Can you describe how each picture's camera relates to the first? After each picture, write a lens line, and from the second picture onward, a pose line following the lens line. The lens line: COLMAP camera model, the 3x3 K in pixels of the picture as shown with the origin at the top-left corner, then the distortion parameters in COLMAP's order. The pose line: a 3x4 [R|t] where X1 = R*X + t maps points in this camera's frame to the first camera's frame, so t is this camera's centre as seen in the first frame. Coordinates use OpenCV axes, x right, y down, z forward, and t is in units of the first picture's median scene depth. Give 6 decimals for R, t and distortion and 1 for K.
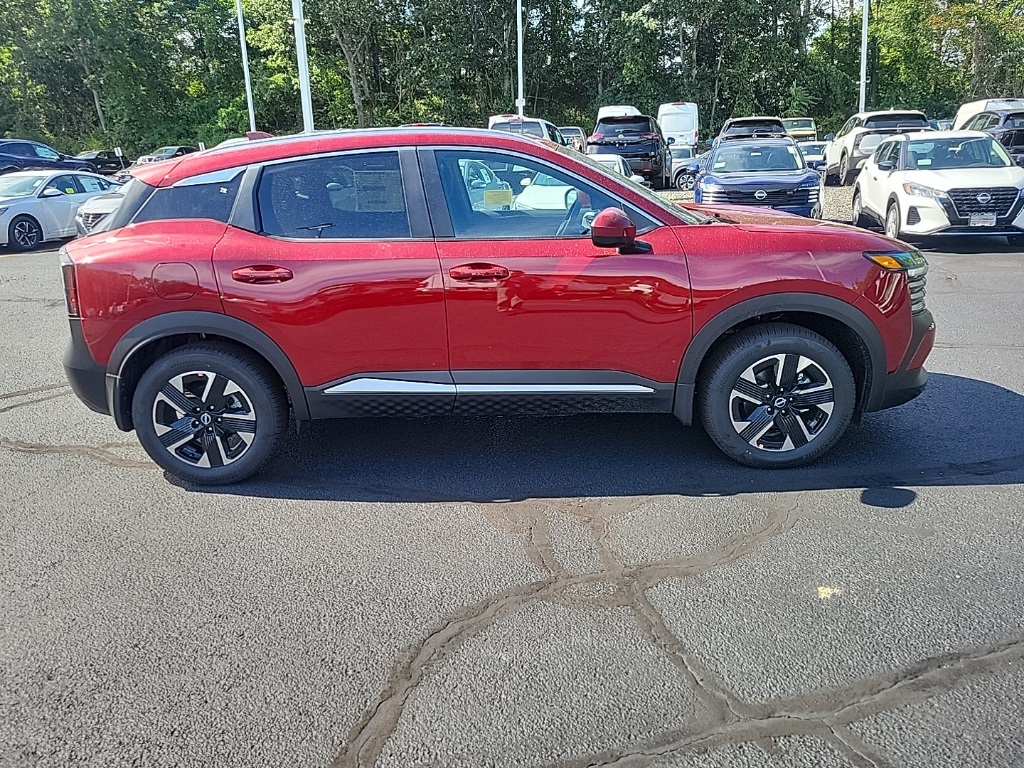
lens RADIAL K [[761.9, 0, 512.0], [0, 761.9, 384.0], [0, 0, 1]] dist [0.038321, -0.022226]
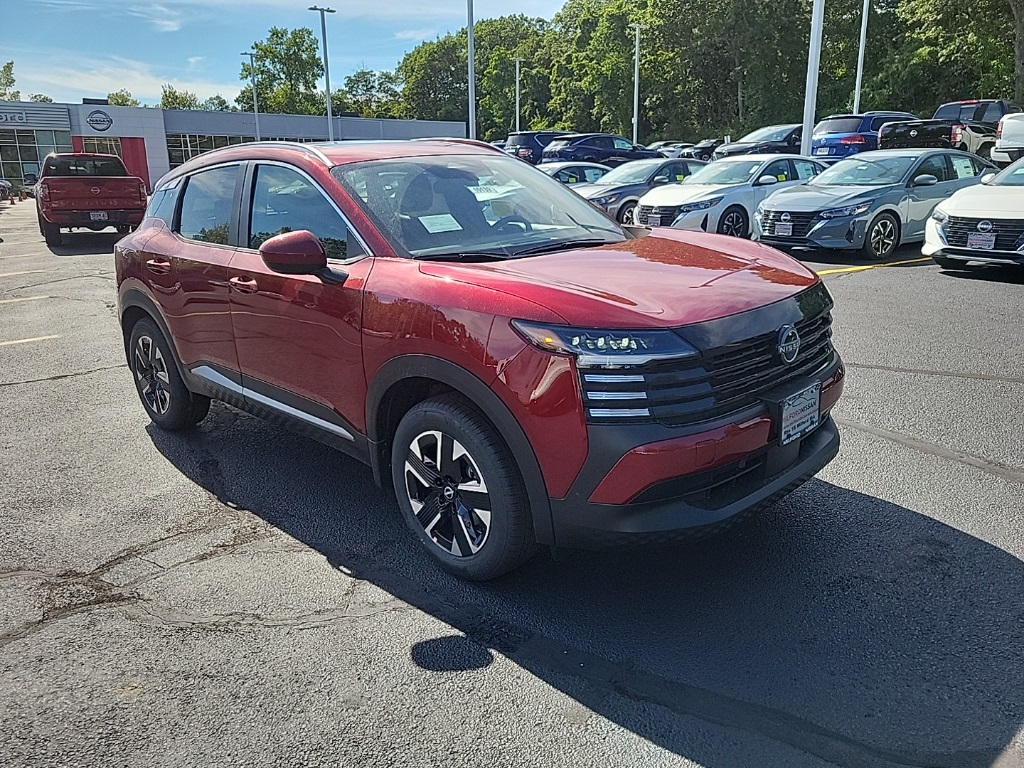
lens RADIAL K [[779.1, 0, 511.4], [0, 779.1, 376.7], [0, 0, 1]] dist [0.020420, 0.004147]
pose [[0.713850, 0.190491, -0.673892, 0.914949], [-0.186347, 0.979269, 0.079416, -0.168605], [0.675050, 0.068886, 0.734549, 0.443777]]
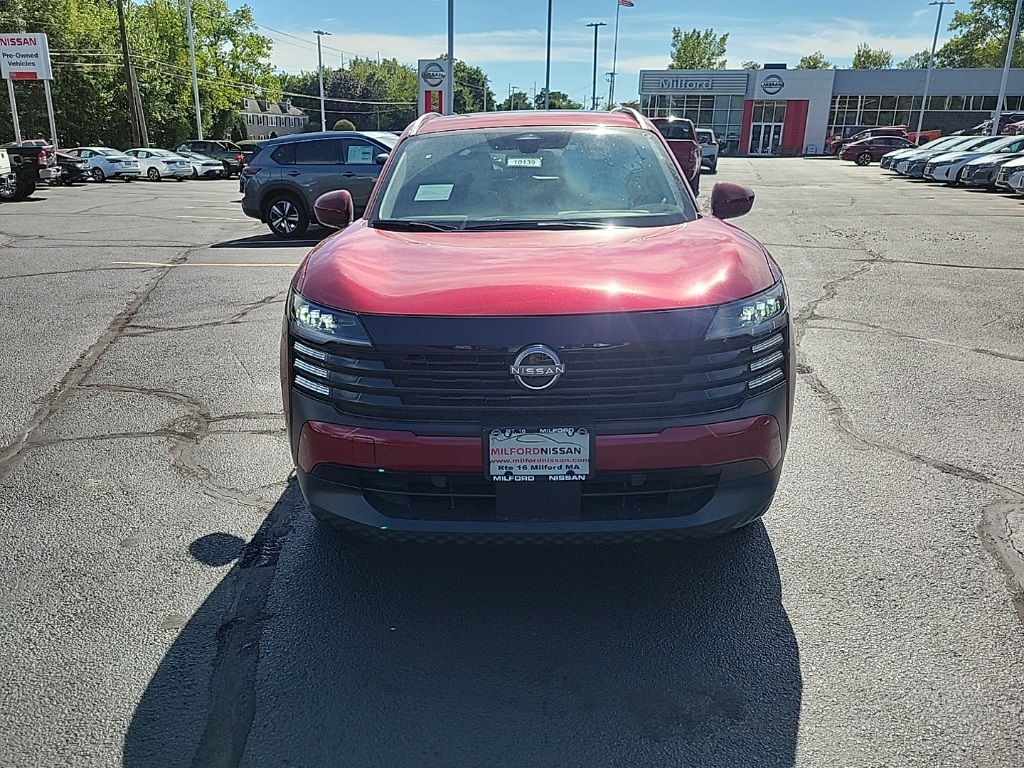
lens RADIAL K [[775.6, 0, 512.6], [0, 775.6, 378.7], [0, 0, 1]] dist [0.031080, -0.007902]
pose [[-0.019088, 0.319226, -0.947486, 1.179390], [-0.269428, 0.910960, 0.312348, -0.371493], [0.962831, 0.261242, 0.068620, 1.138709]]
